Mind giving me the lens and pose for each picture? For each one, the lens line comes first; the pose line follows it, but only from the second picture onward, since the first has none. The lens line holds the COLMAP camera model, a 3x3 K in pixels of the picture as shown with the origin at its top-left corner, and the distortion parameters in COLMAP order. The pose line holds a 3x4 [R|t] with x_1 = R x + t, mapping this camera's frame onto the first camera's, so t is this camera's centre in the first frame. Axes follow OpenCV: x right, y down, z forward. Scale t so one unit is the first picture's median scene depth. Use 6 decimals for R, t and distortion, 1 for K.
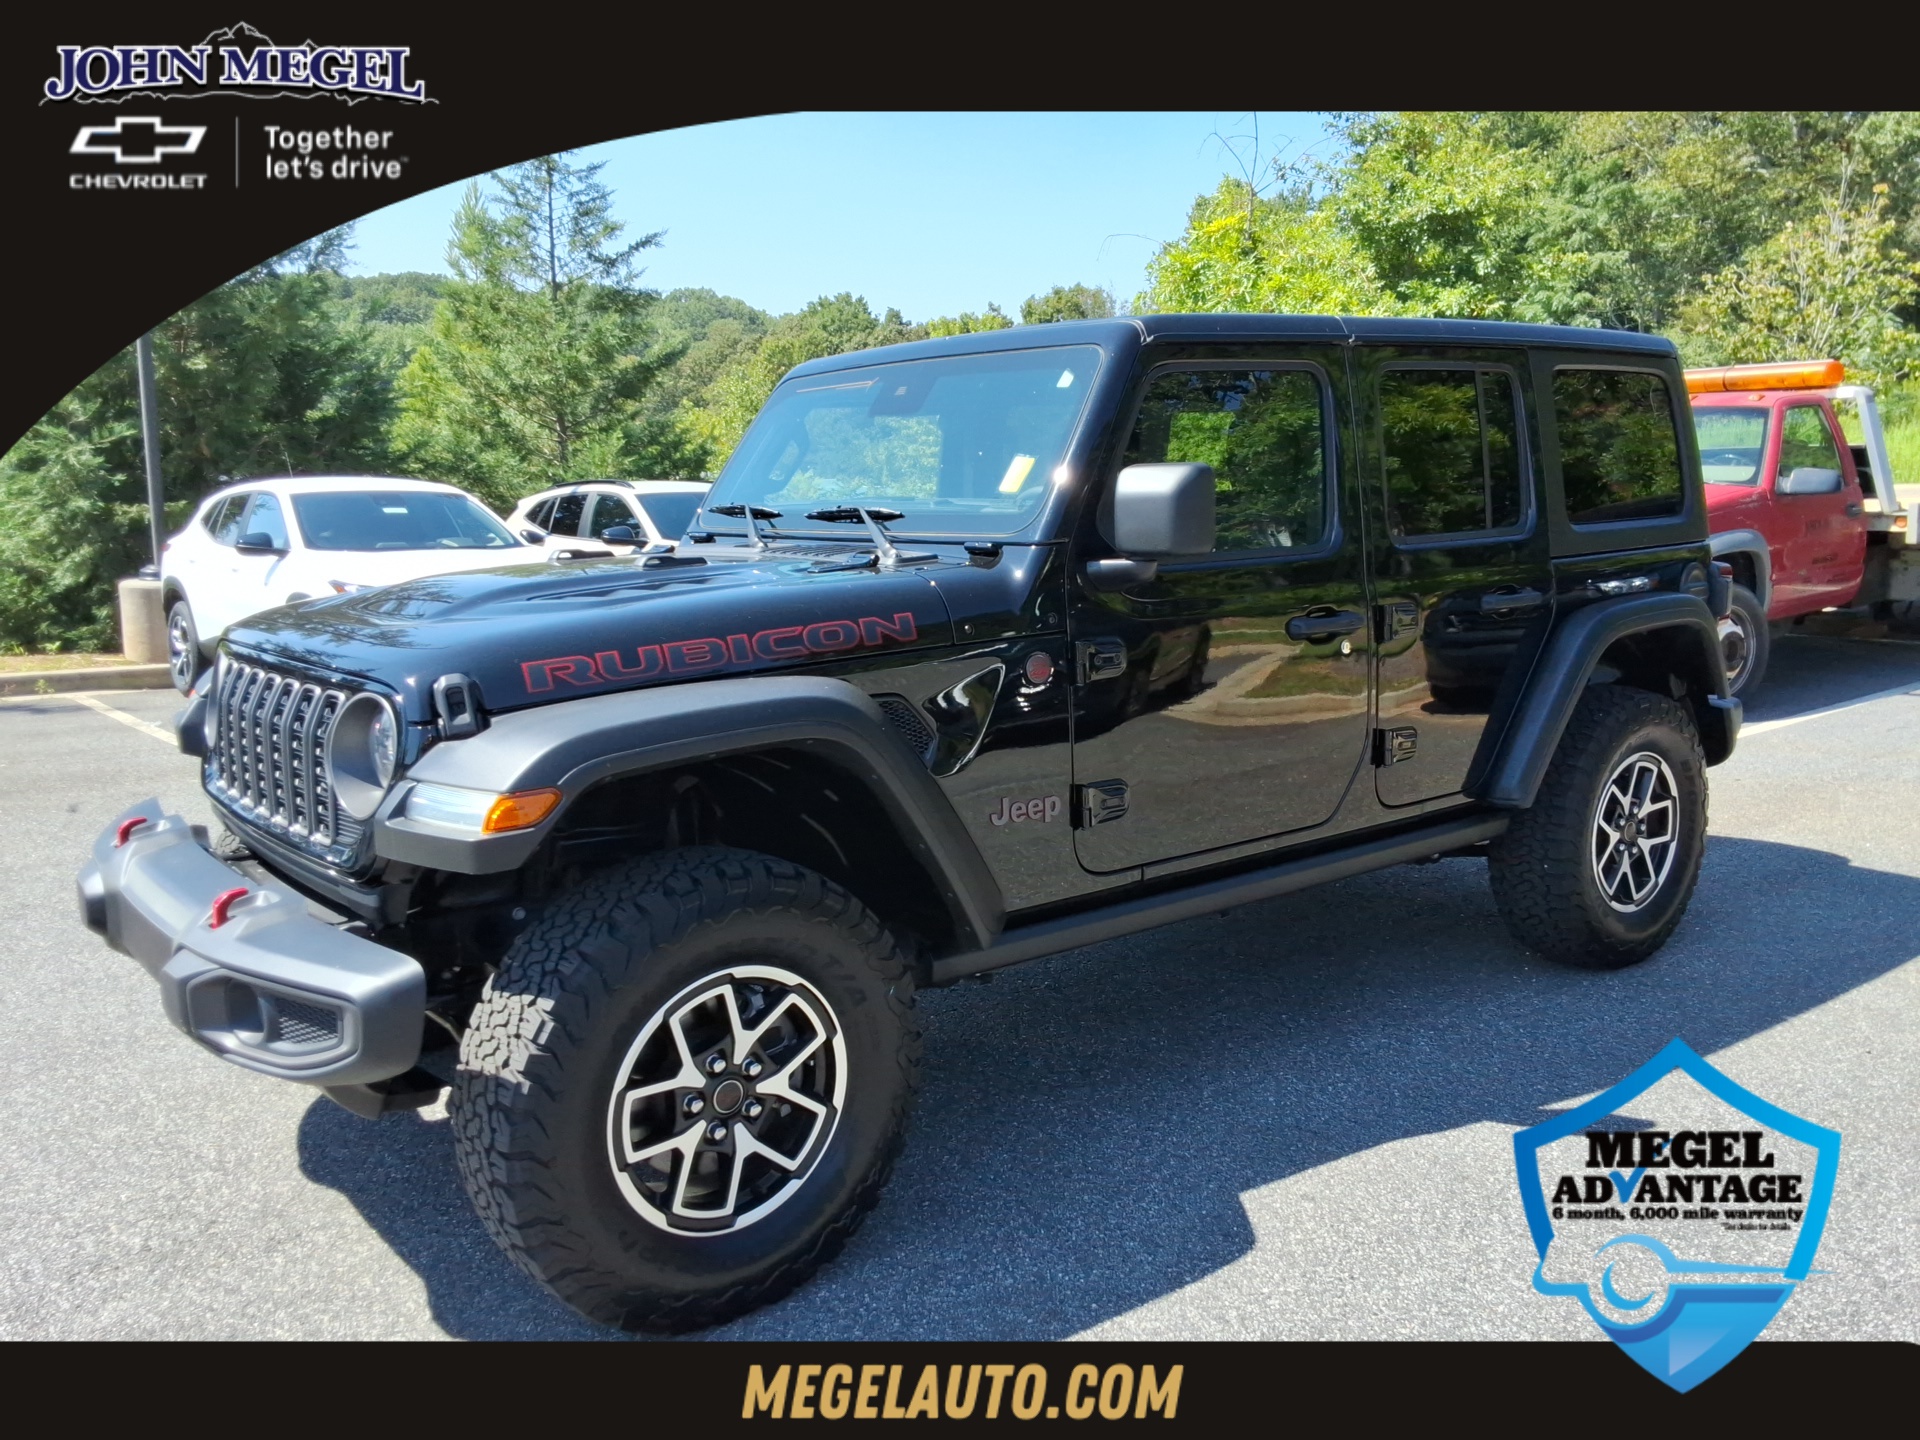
lens RADIAL K [[1536.5, 0, 963.1], [0, 1536.5, 729.1], [0, 0, 1]] dist [0.140777, -0.239183]
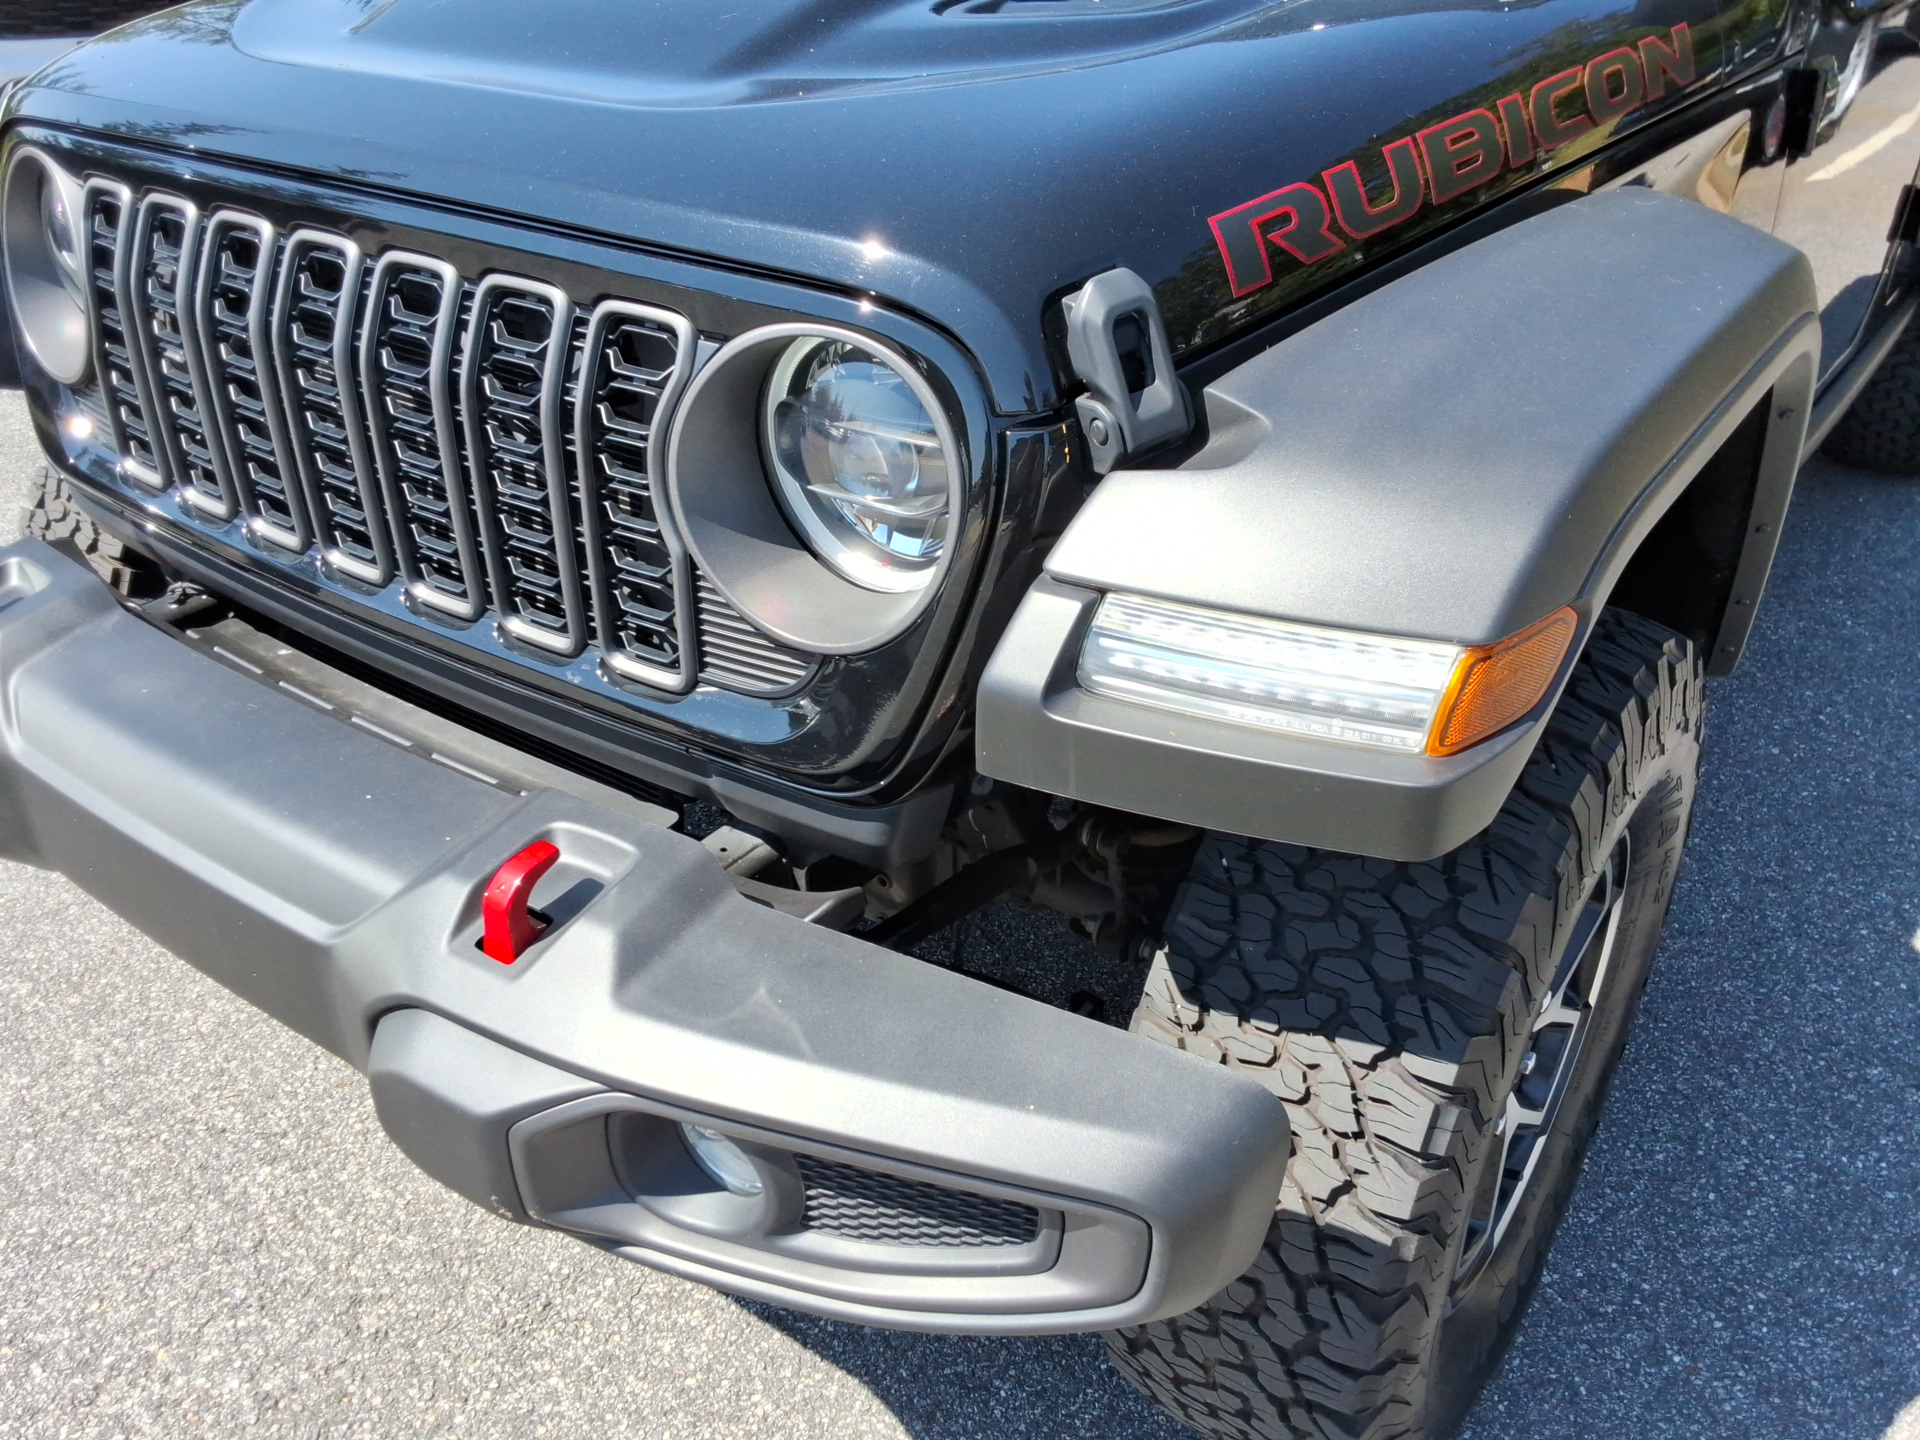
lens RADIAL K [[1536.5, 0, 963.1], [0, 1536.5, 729.1], [0, 0, 1]] dist [0.140777, -0.239183]
pose [[0.964073, -0.132108, 0.230458, -0.453141], [0.034987, 0.923157, 0.382828, -0.076176], [-0.263323, -0.361011, 0.894613, 0.640942]]
